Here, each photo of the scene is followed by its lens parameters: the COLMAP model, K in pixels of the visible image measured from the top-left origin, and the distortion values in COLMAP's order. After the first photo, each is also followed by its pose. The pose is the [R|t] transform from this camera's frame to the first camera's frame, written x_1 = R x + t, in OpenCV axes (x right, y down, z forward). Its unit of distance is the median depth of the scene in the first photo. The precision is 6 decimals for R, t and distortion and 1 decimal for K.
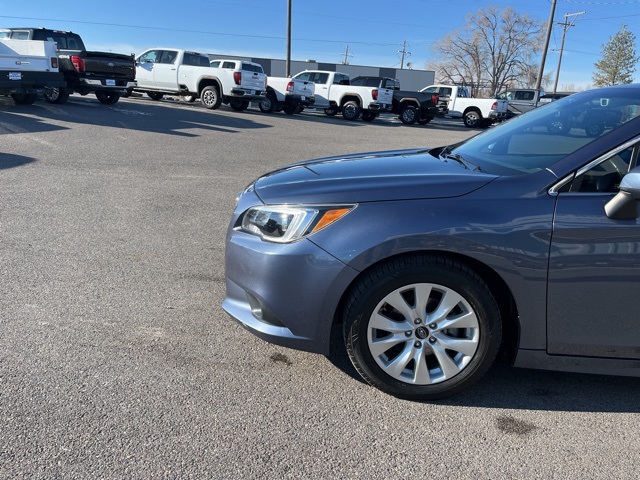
lens RADIAL K [[484.2, 0, 314.6], [0, 484.2, 236.1], [0, 0, 1]] dist [0.071843, -0.098122]
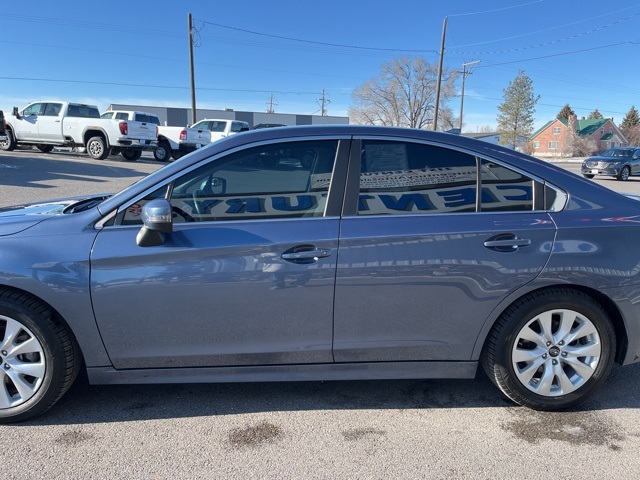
lens RADIAL K [[484.2, 0, 317.0], [0, 484.2, 239.6], [0, 0, 1]] dist [0.071843, -0.098122]
pose [[0.990778, -0.054791, 0.123925, 0.095653], [0.064745, 0.994866, -0.077777, 0.007334], [-0.119027, 0.085083, 0.989239, -0.022422]]
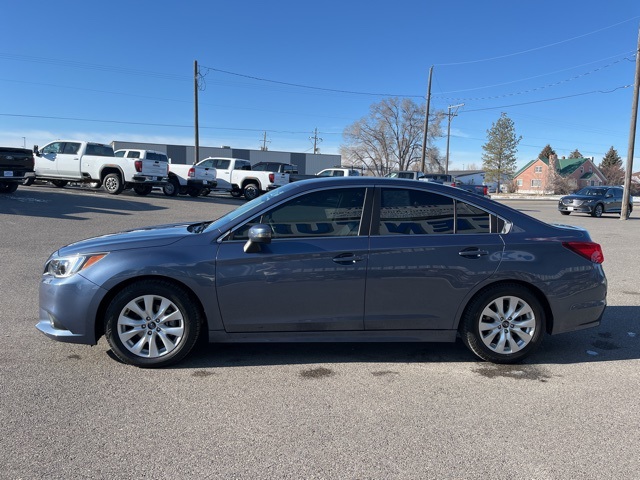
lens RADIAL K [[484.2, 0, 320.0], [0, 484.2, 236.0], [0, 0, 1]] dist [0.071843, -0.098122]
pose [[0.987170, -0.039647, 0.154674, 0.065028], [0.063669, 0.986080, -0.153597, 0.022390], [-0.146431, 0.161474, 0.975953, -0.095432]]
